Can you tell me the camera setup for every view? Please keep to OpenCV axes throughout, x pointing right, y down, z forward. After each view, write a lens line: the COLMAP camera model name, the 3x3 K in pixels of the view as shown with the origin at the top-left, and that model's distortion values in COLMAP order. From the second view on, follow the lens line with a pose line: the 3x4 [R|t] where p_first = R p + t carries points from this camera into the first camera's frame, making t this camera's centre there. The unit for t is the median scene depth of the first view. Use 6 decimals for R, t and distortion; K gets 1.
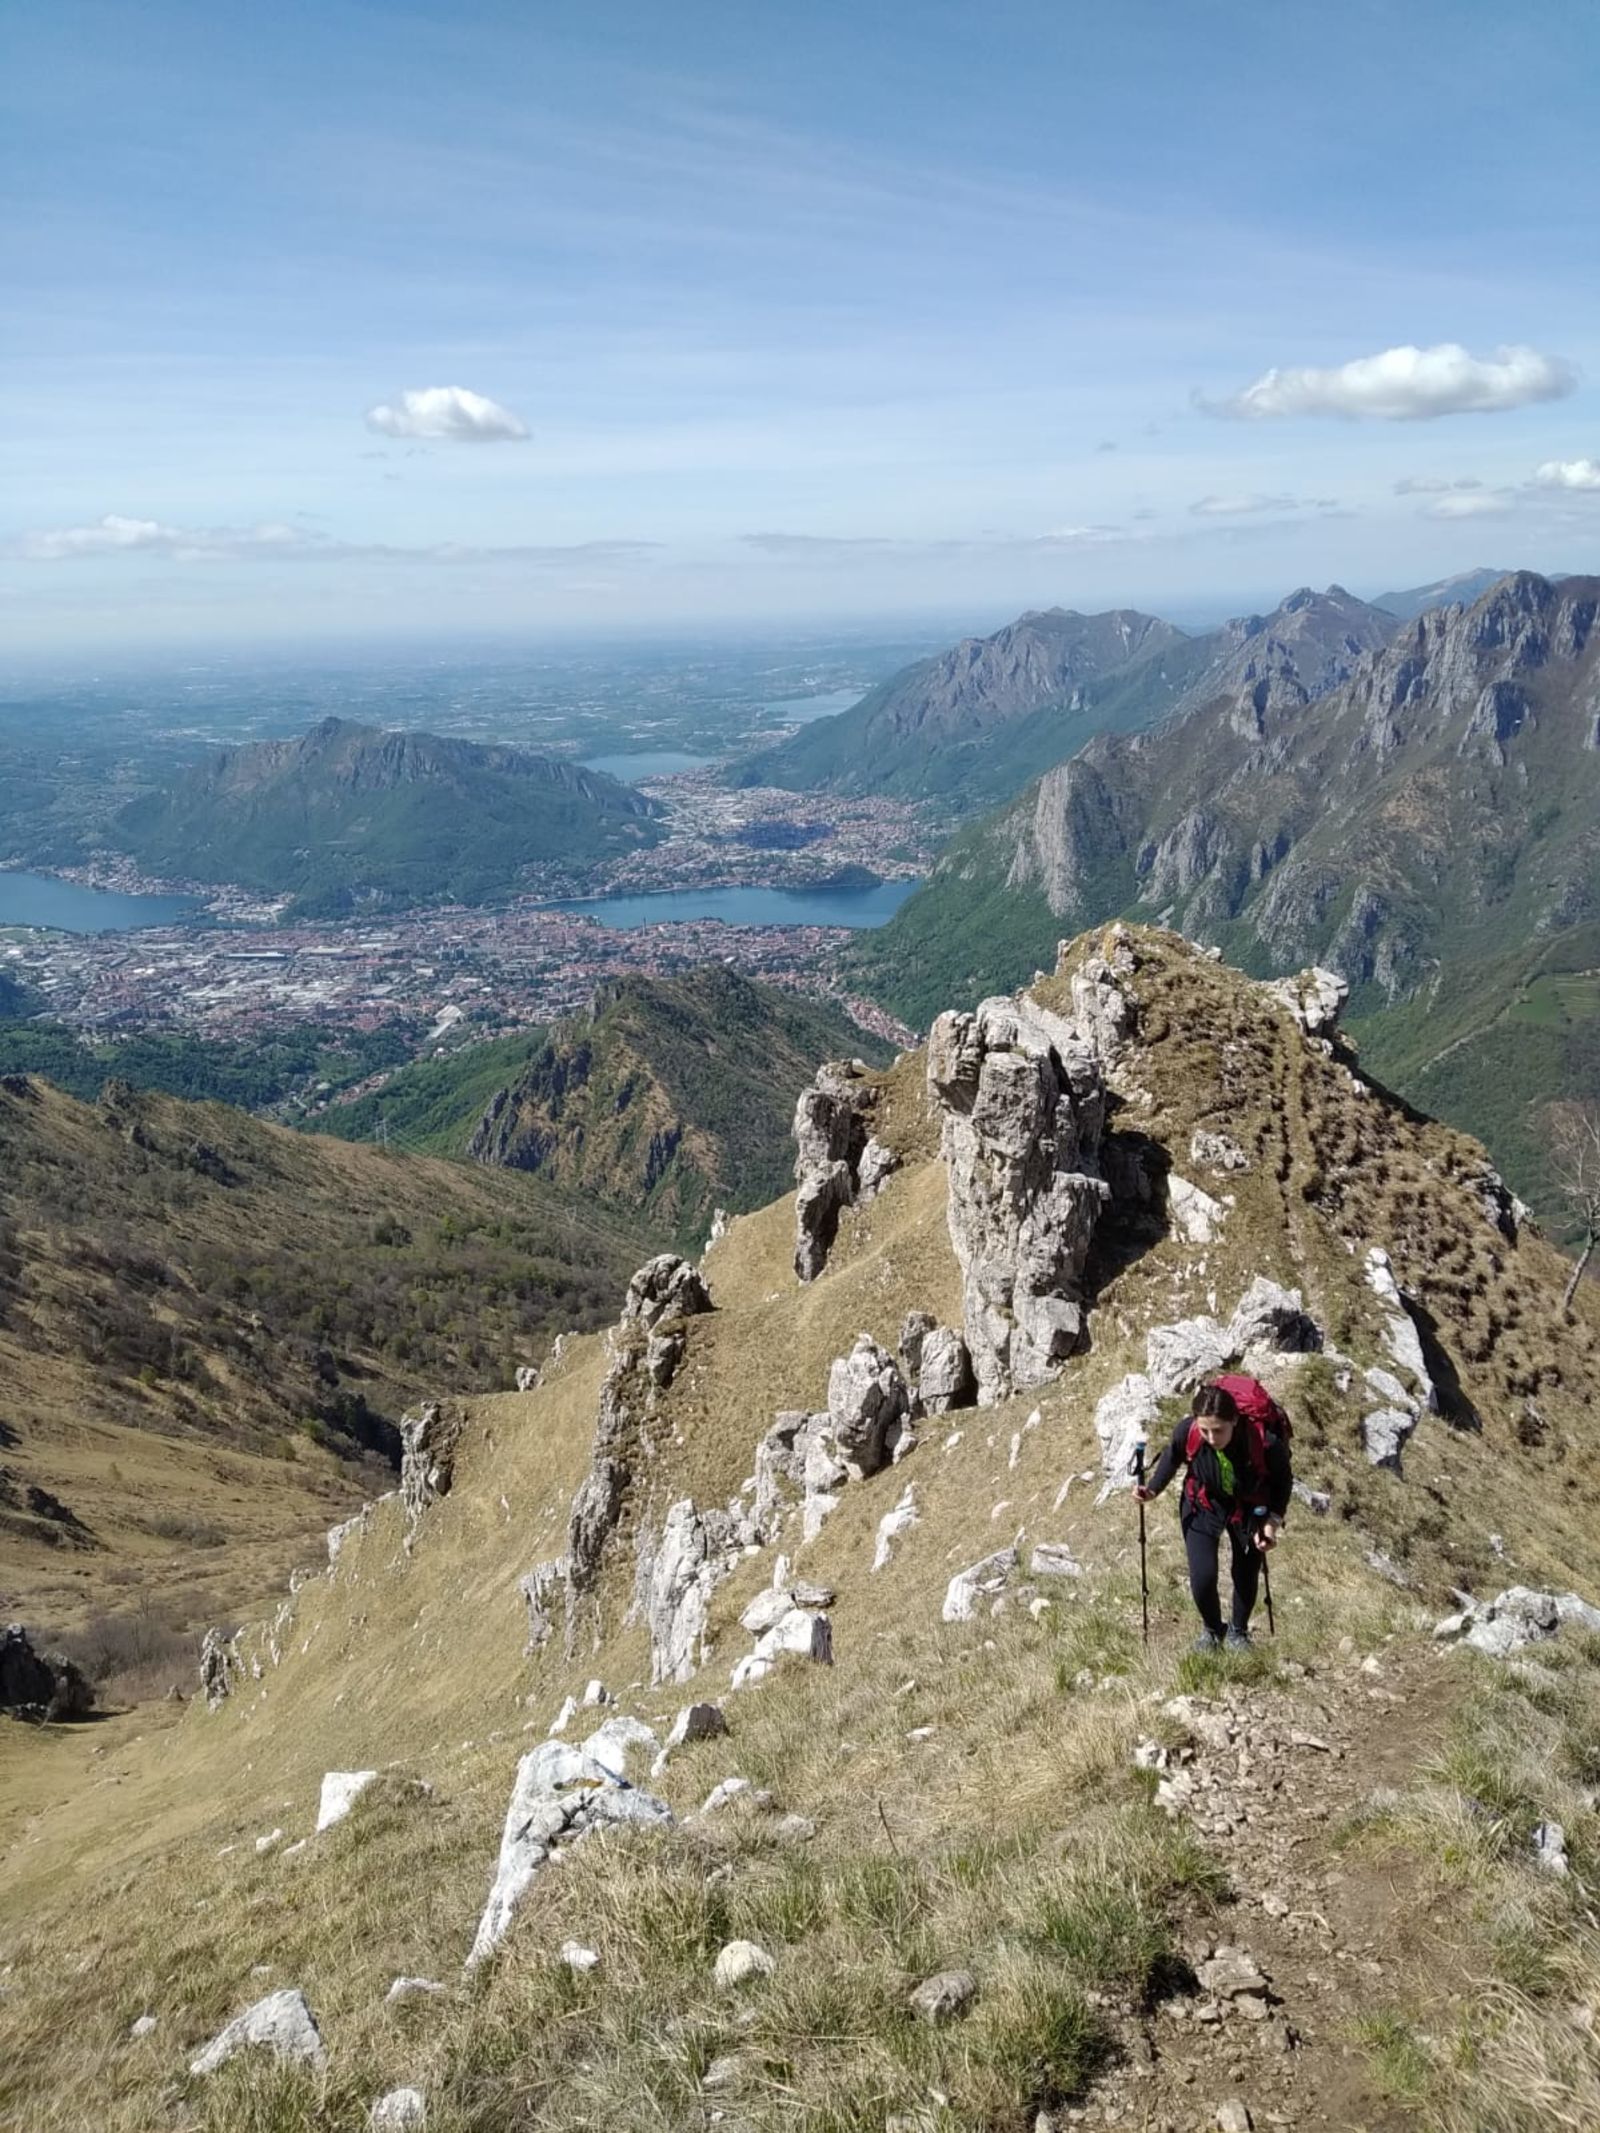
lens RADIAL K [[1645.2, 0, 800.0], [0, 1645.2, 1066.5], [0, 0, 1]] dist [0.100529, -0.242615]
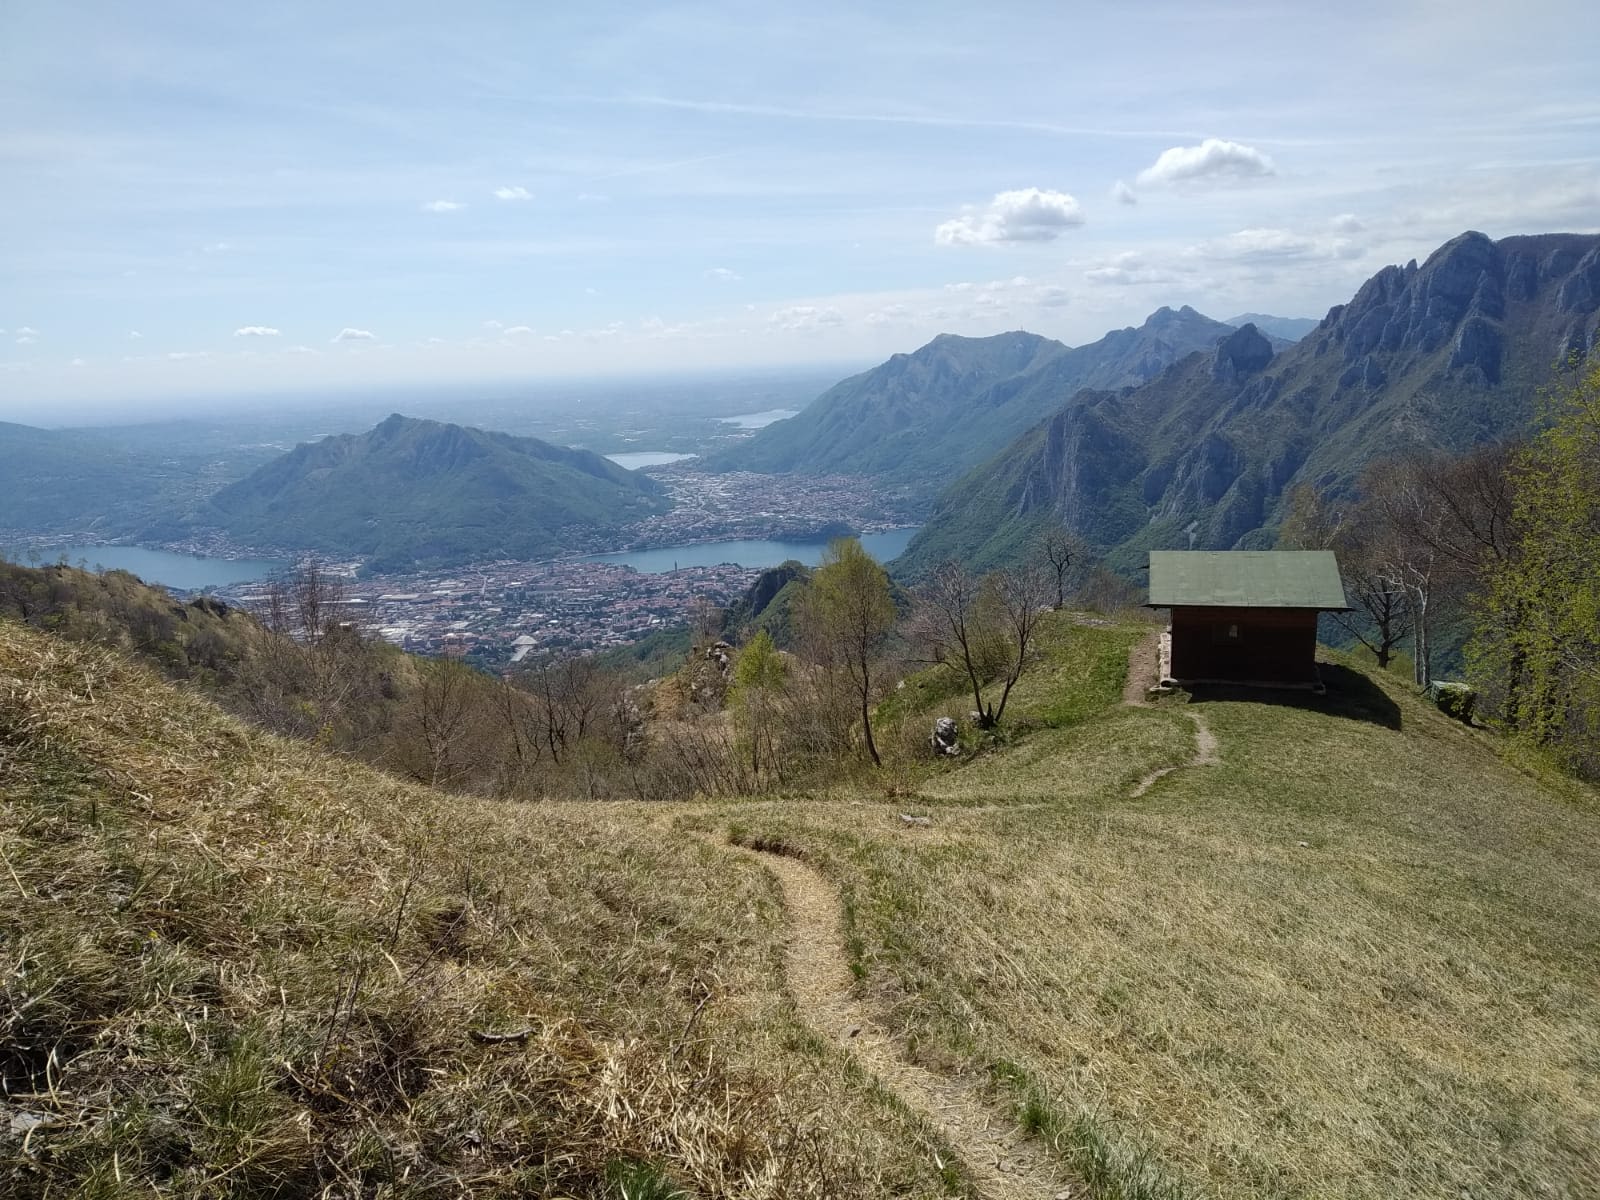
lens RADIAL K [[1234.1, 0, 776.8], [0, 1234.1, 601.2], [0, 0, 1]] dist [0.100529, -0.242615]
pose [[0.998518, -0.022739, 0.049453, -0.061929], [0.026894, 0.996014, -0.085049, 0.013006], [-0.047322, 0.086253, 0.995149, 0.110706]]
